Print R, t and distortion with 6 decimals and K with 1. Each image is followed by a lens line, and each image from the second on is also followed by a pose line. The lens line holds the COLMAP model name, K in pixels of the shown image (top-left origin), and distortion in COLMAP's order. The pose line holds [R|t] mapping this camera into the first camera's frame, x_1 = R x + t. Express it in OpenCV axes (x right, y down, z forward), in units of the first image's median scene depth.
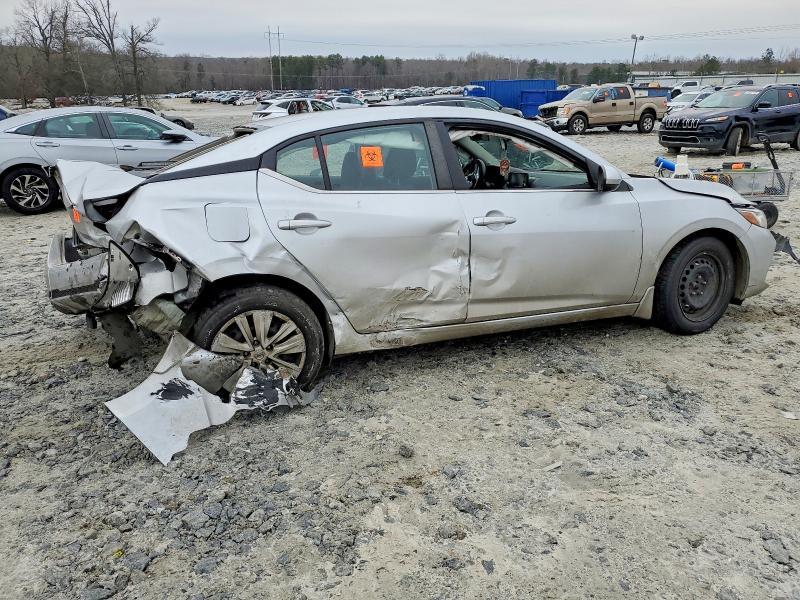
lens RADIAL K [[599.0, 0, 400.0], [0, 599.0, 300.0], [0, 0, 1]] dist [0.028500, -0.004029]
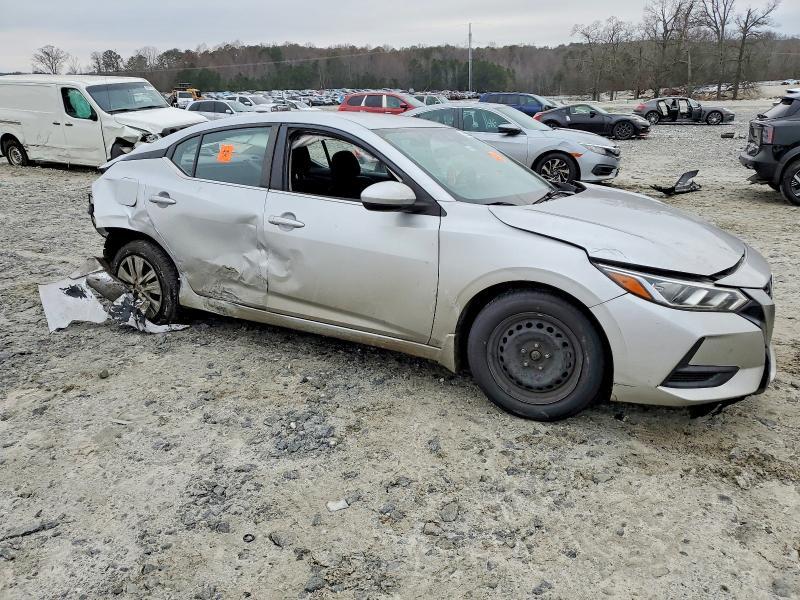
lens RADIAL K [[599.0, 0, 400.0], [0, 599.0, 300.0], [0, 0, 1]] dist [0.028500, -0.004029]
pose [[0.647482, 0.237493, -0.724130, 1.094280], [-0.225947, 0.967302, 0.115214, -0.167882], [0.727815, 0.089016, 0.679971, 0.445340]]
